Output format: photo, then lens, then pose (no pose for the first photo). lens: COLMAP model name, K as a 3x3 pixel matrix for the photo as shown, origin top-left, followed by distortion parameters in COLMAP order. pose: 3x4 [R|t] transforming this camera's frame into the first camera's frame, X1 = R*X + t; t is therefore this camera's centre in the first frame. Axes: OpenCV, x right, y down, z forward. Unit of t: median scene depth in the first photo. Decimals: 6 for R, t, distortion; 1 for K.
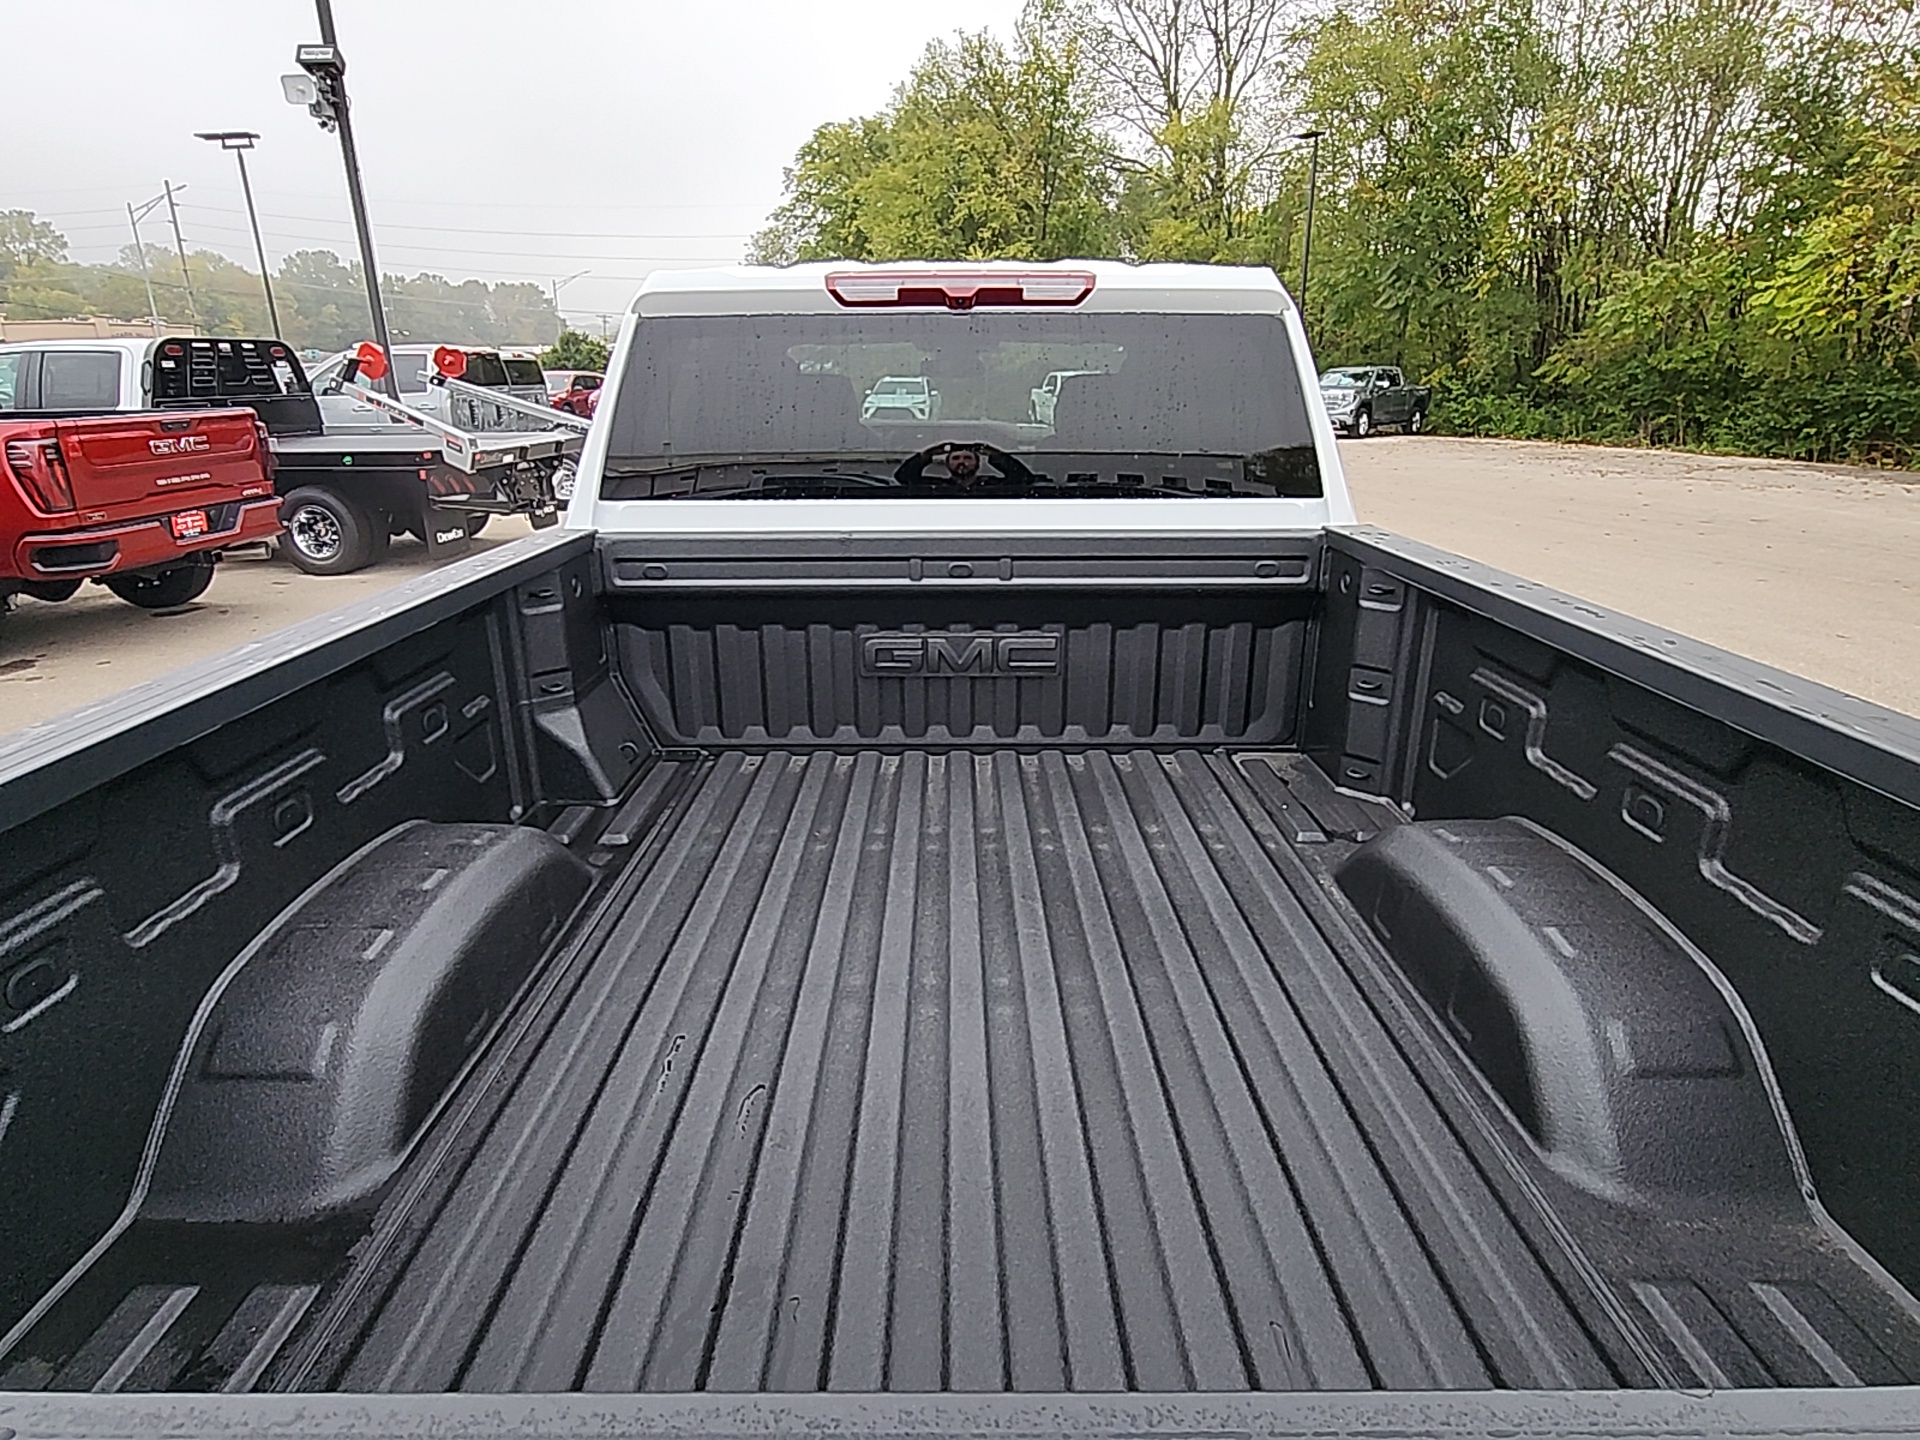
lens RADIAL K [[1042.0, 0, 952.9], [0, 1042.0, 714.0], [0, 0, 1]] dist [0.005798, -0.002026]
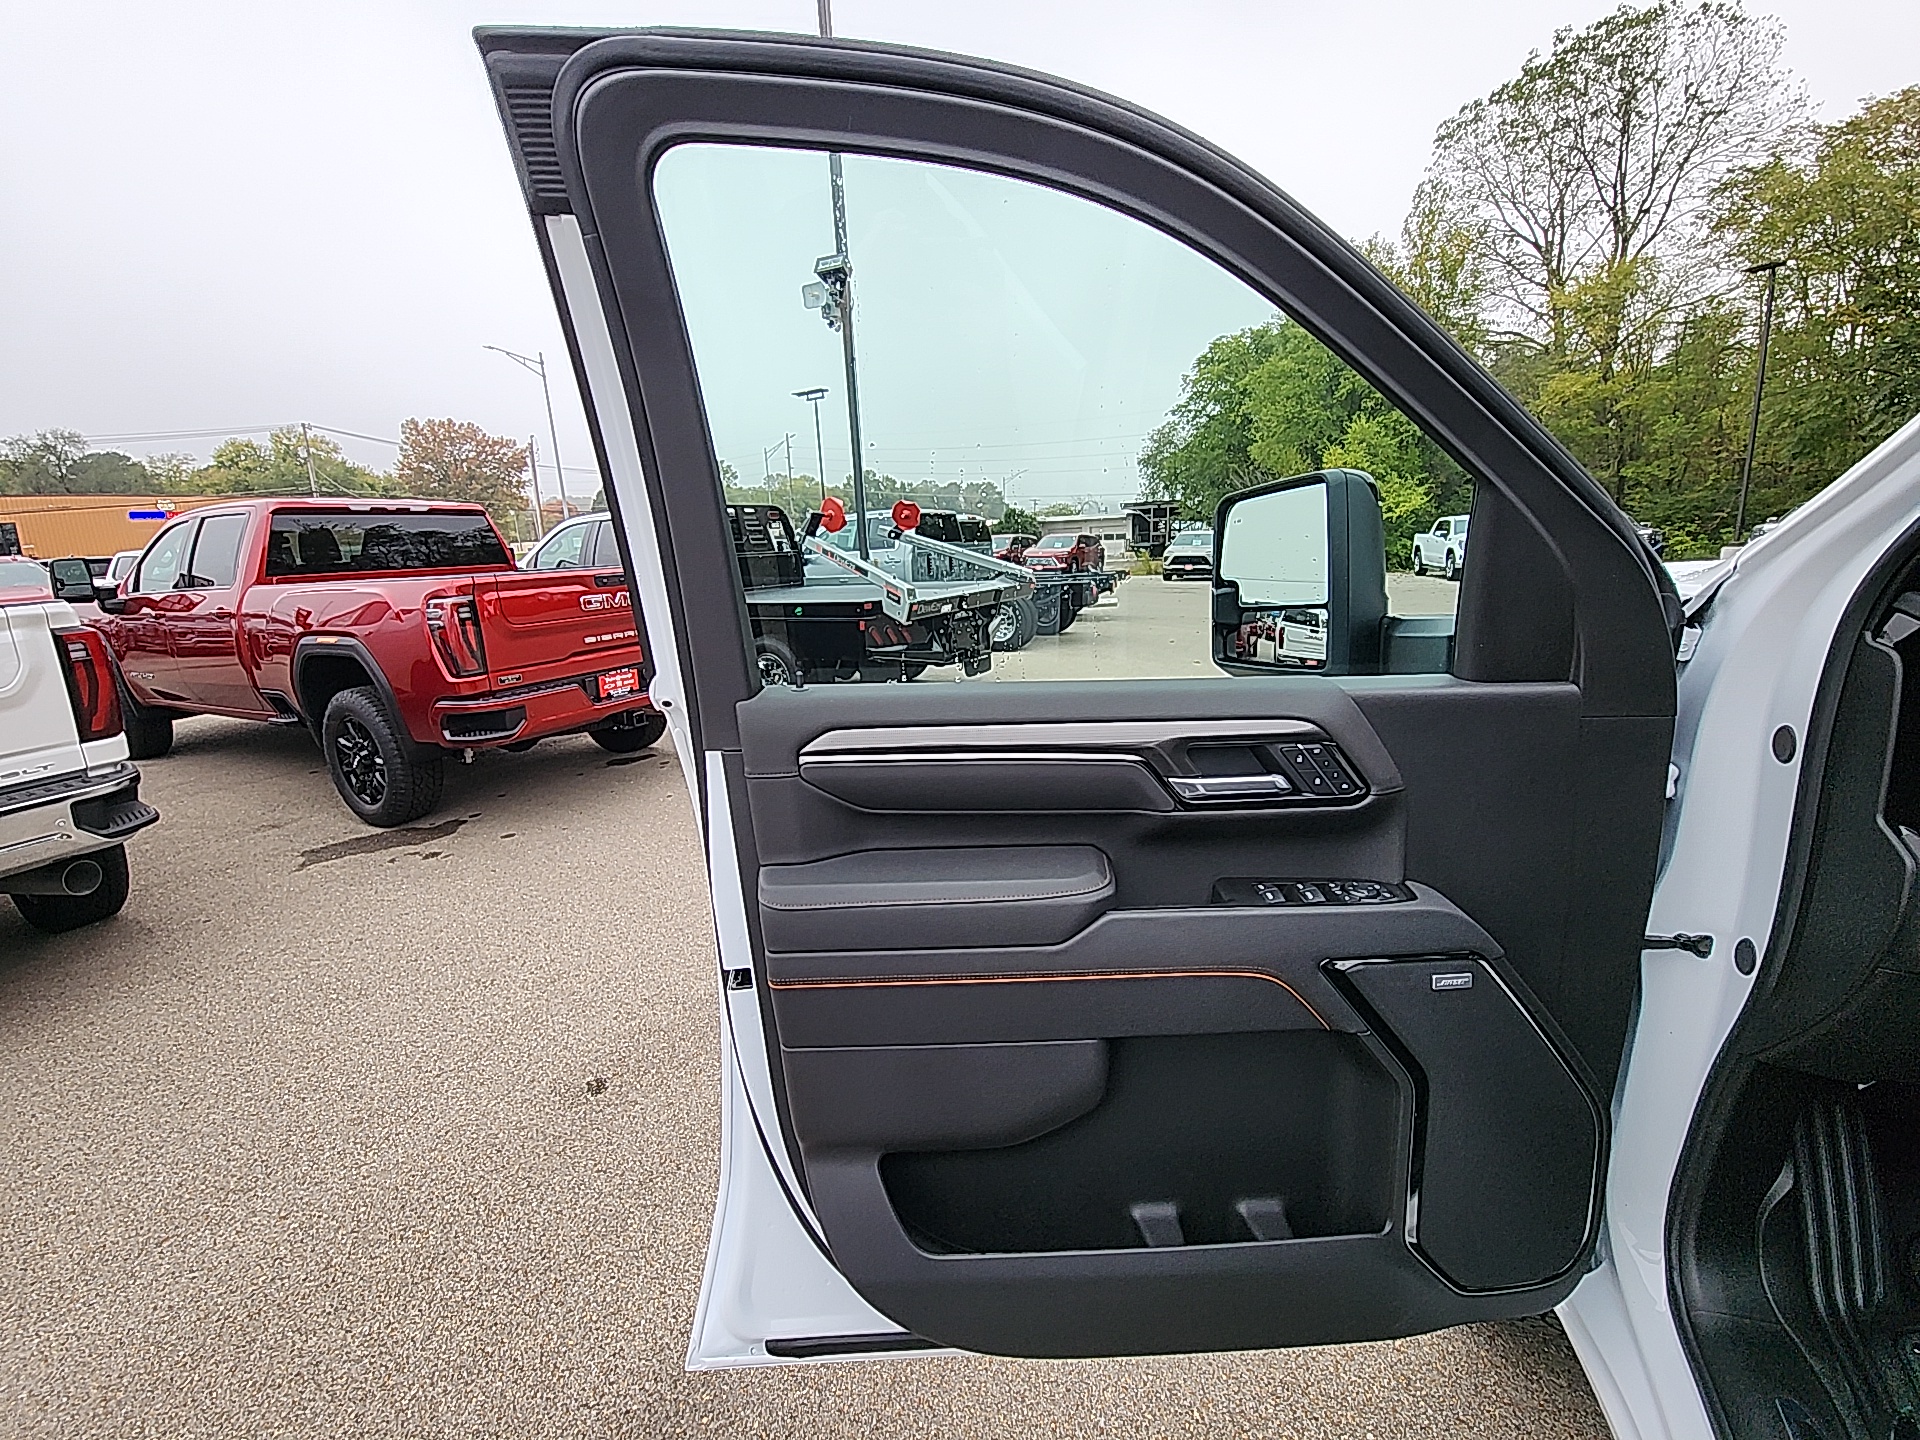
lens RADIAL K [[774.1, 0, 948.7], [0, 774.1, 704.8], [0, 0, 1]] dist [0.010623, -0.007880]
pose [[0.916014, 0.051593, -0.397815, -0.046434], [-0.091873, 0.992318, -0.082852, -0.033264], [0.390484, 0.112442, 0.913717, 0.122000]]
